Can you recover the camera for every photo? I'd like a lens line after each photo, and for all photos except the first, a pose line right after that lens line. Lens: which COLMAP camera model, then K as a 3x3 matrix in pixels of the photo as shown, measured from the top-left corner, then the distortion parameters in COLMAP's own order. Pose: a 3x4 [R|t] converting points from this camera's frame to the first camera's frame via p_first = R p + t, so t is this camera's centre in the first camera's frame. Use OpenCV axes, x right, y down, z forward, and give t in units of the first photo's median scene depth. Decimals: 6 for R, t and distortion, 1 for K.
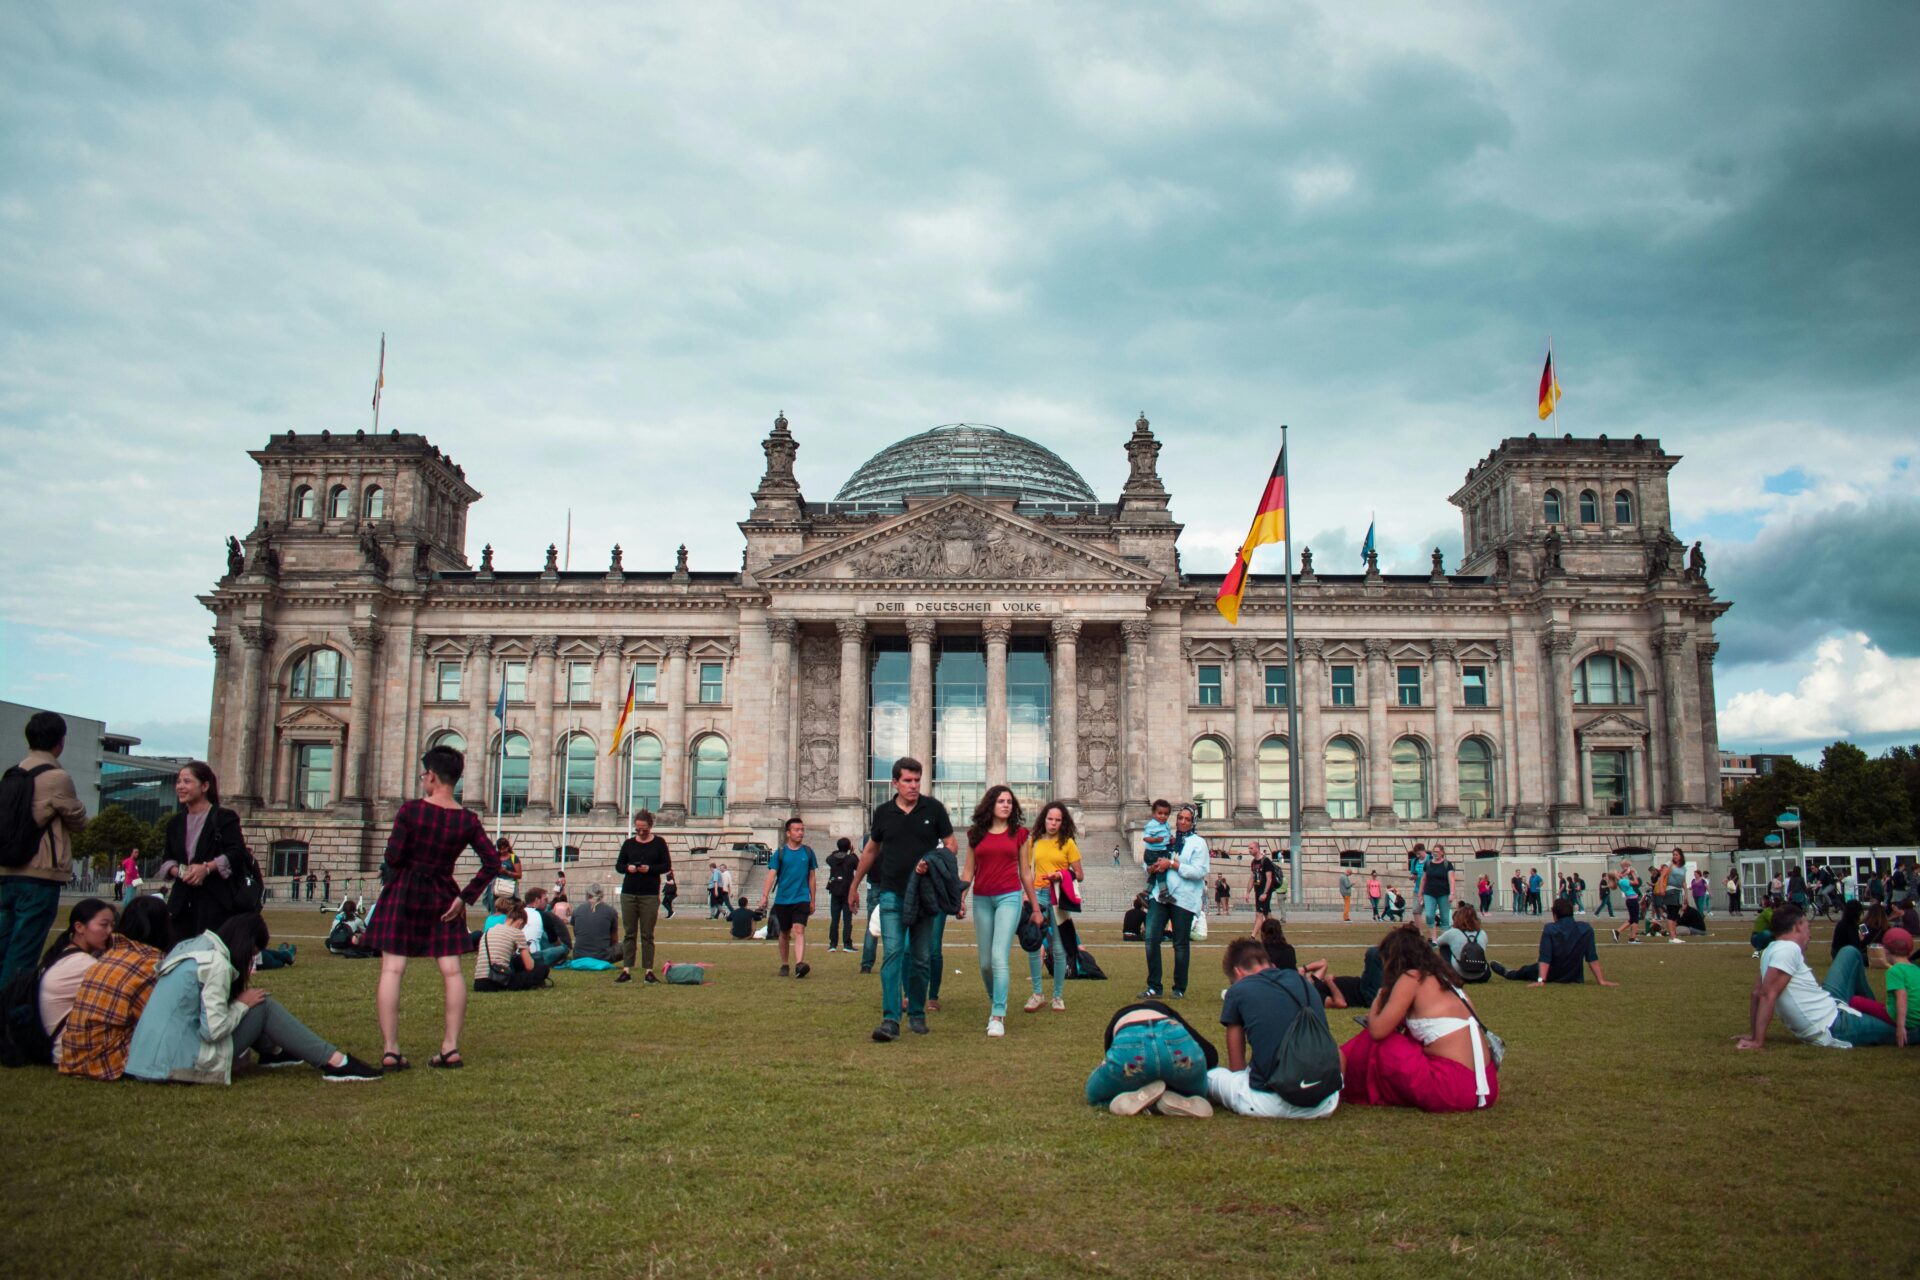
lens RADIAL K [[1582.5, 0, 960.0], [0, 1582.5, 640.0], [0, 0, 1]] dist [-0.118370, -0.144680]
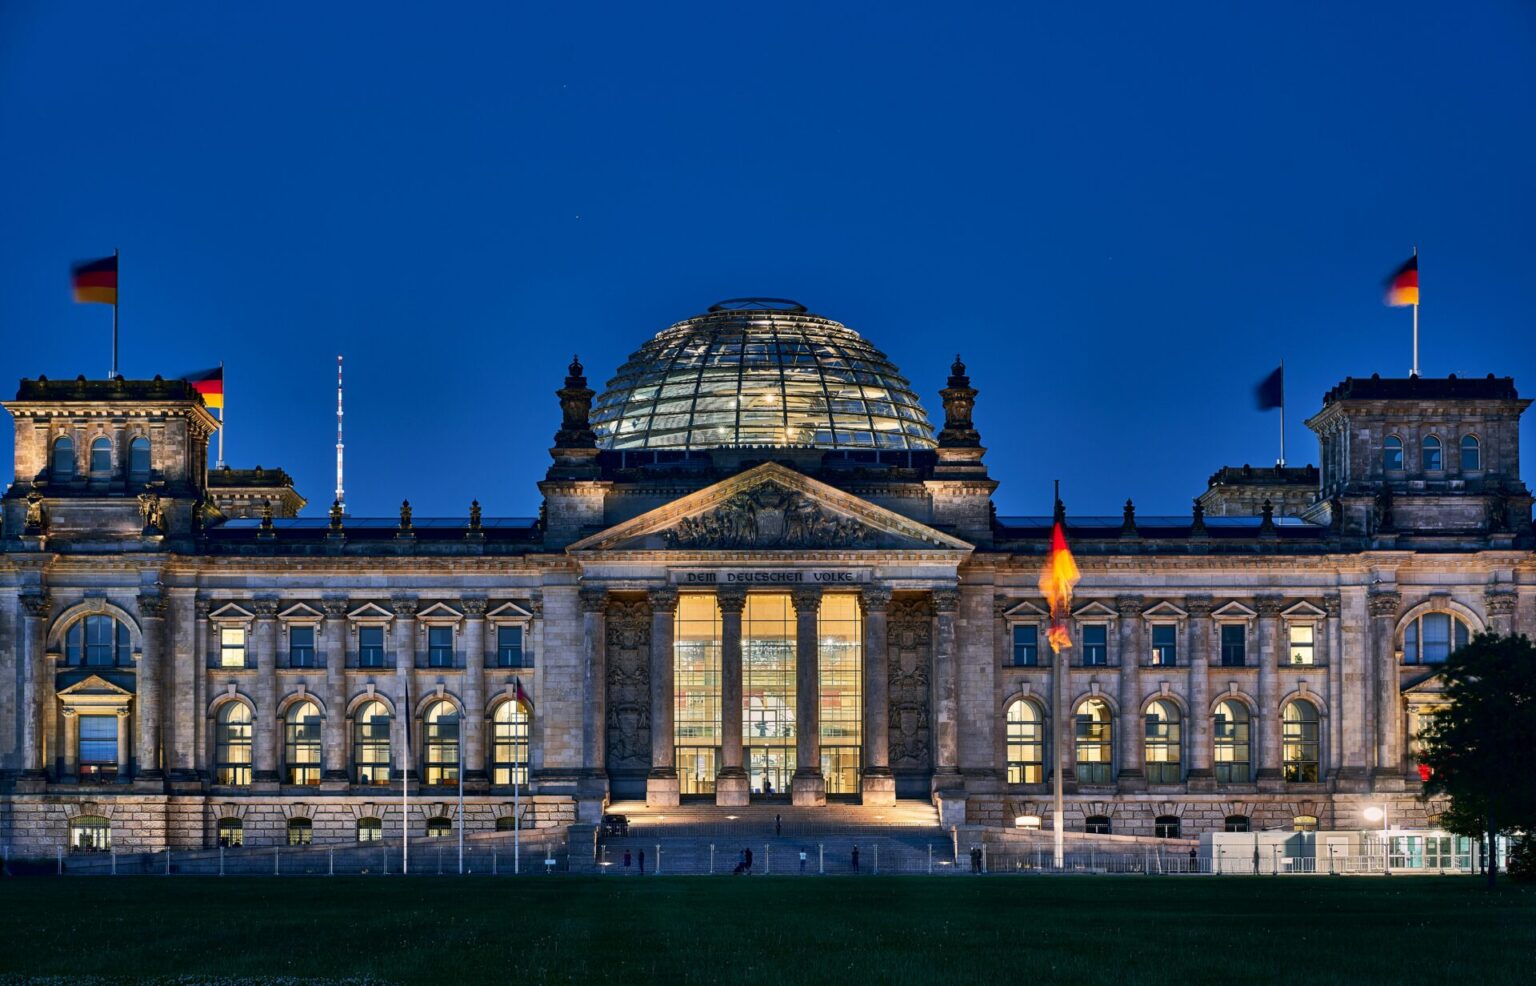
lens RADIAL K [[3779.0, 0, 768.6], [0, 3779.0, 582.7], [0, 0, 1]] dist [-0.085616, -4.429099]
pose [[0.999484, -0.005890, 0.031589, -0.072958], [0.003273, 0.996604, 0.082282, -0.202241], [-0.031966, -0.082136, 0.996108, -1.309928]]
